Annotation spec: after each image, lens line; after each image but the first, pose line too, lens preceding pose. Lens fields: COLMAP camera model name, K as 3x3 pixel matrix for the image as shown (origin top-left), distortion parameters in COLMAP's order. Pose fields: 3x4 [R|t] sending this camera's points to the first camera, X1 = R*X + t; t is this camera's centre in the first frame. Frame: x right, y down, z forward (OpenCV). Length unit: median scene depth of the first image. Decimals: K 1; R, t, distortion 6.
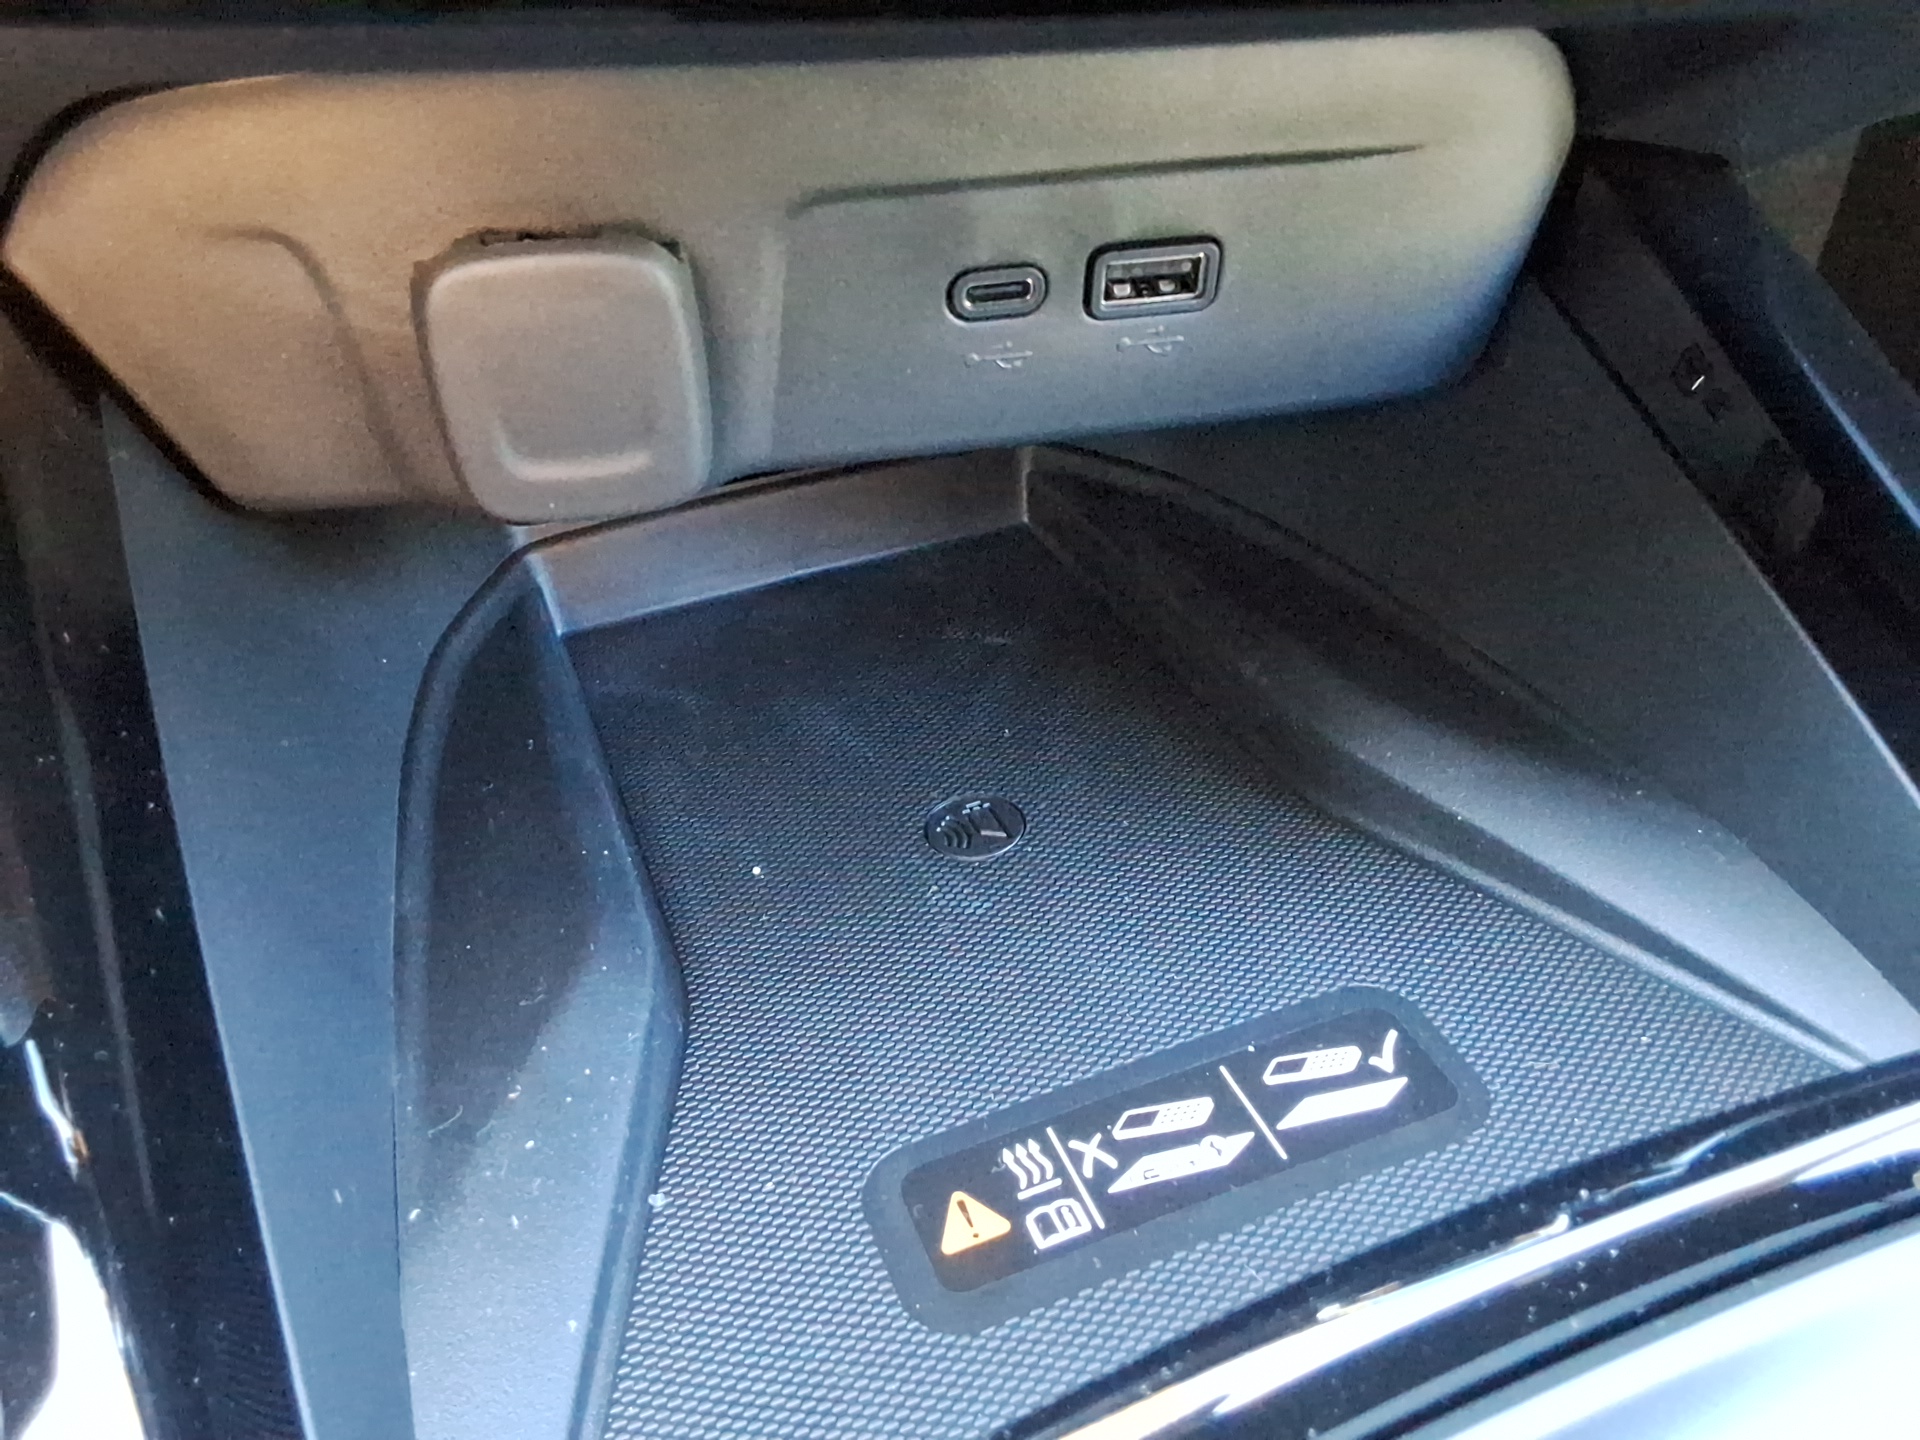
lens RADIAL K [[1571.5, 0, 967.2], [0, 1571.5, 730.9], [0, 0, 1]] dist [0.109642, -0.156964]
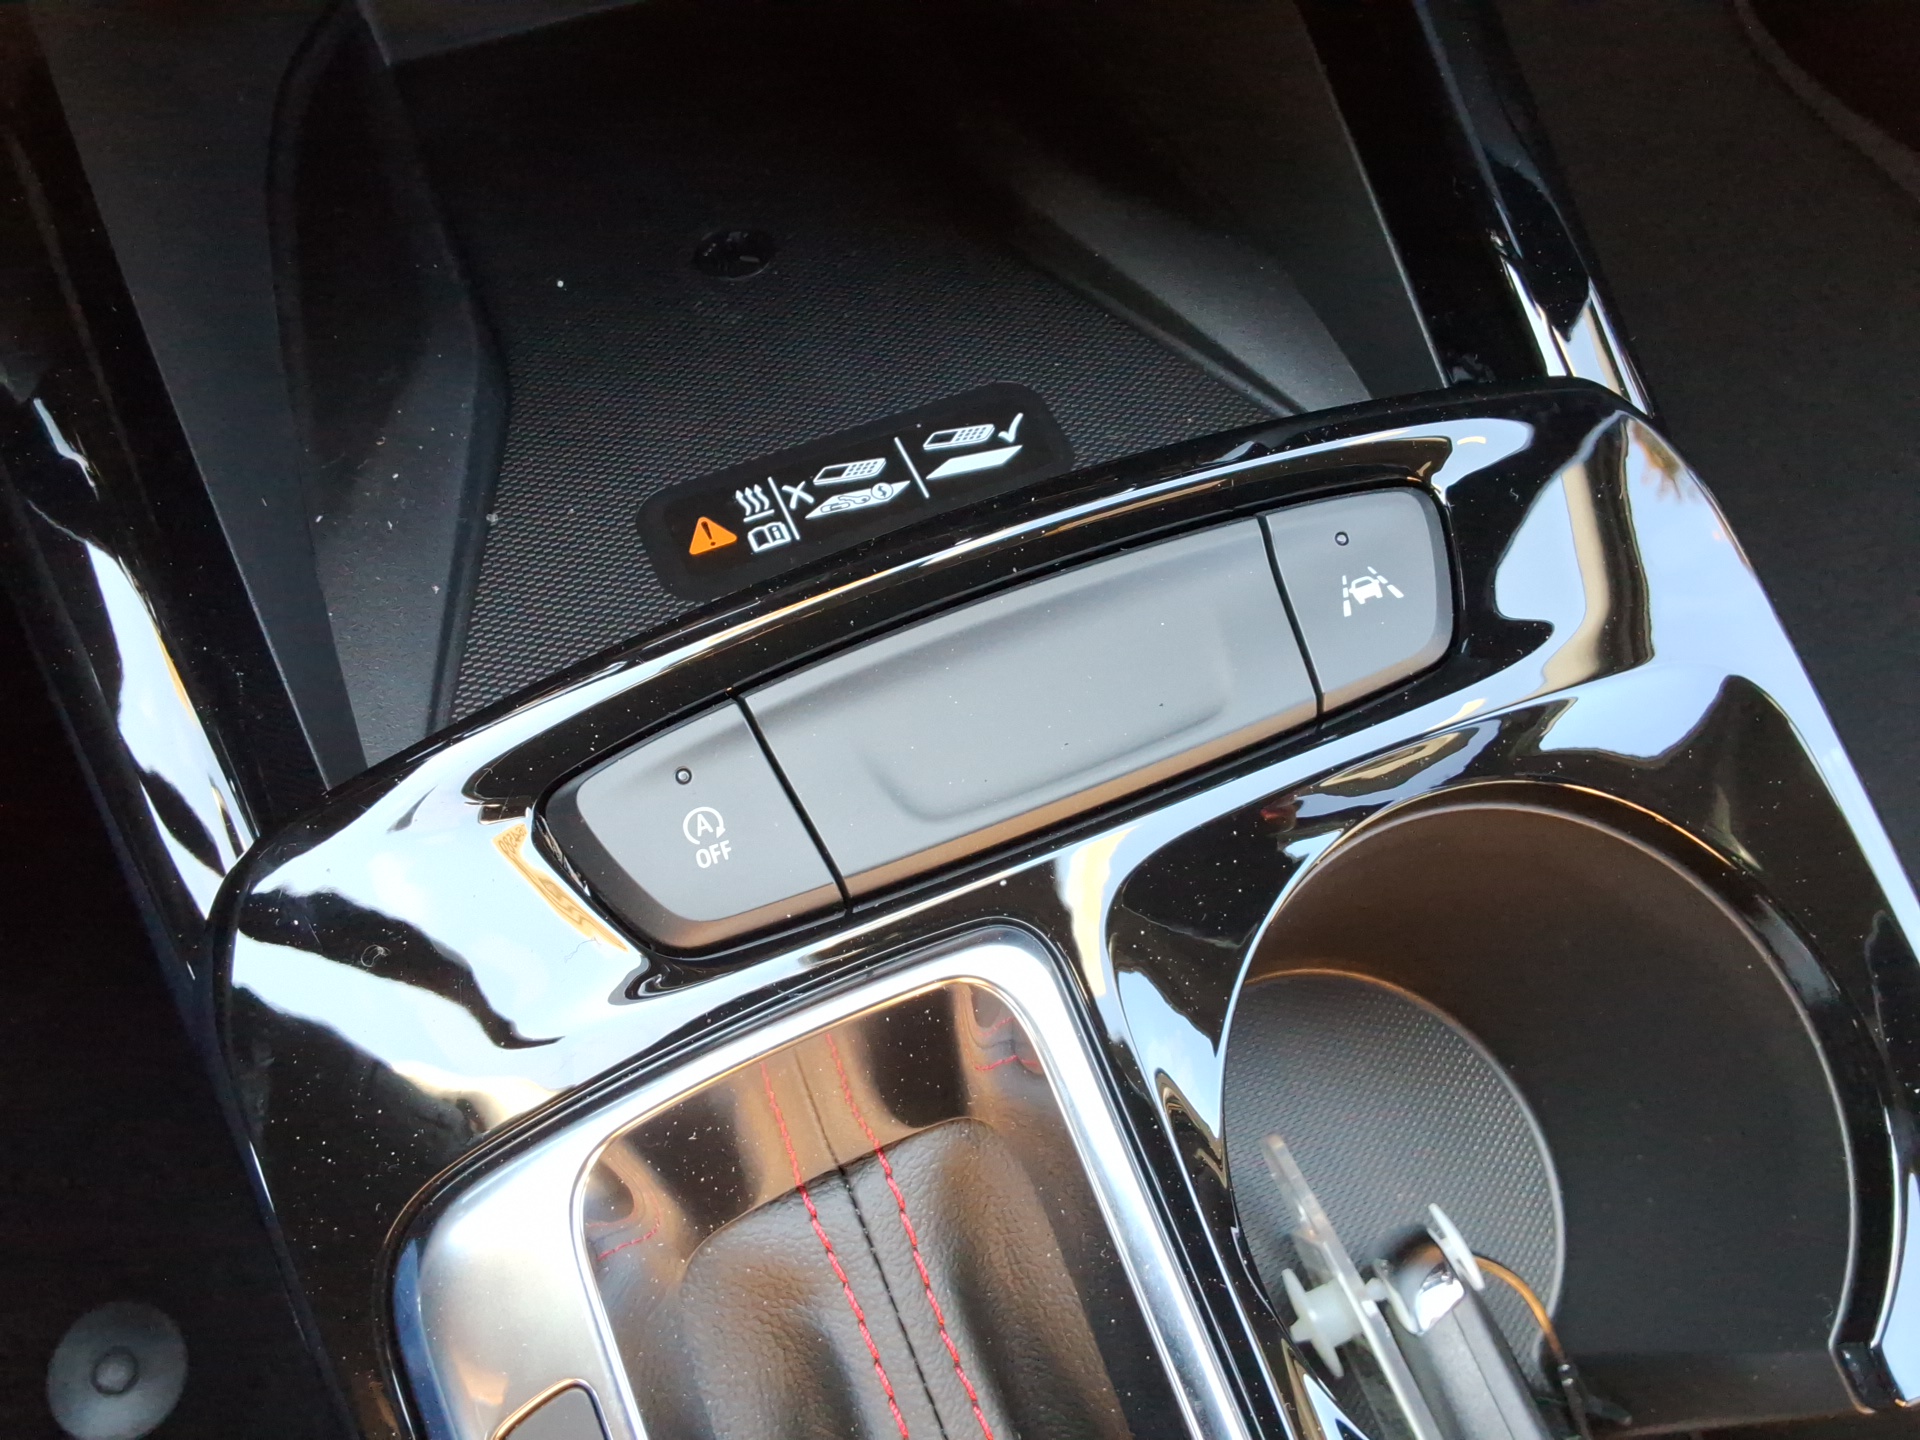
lens RADIAL K [[1571.5, 0, 977.3], [0, 1571.5, 722.9], [0, 0, 1]] dist [0.109642, -0.156964]
pose [[0.997875, 0.003303, 0.065072, 0.149576], [-0.025747, 0.937421, 0.347245, -0.043023], [-0.059853, -0.348183, 0.935514, -0.436513]]
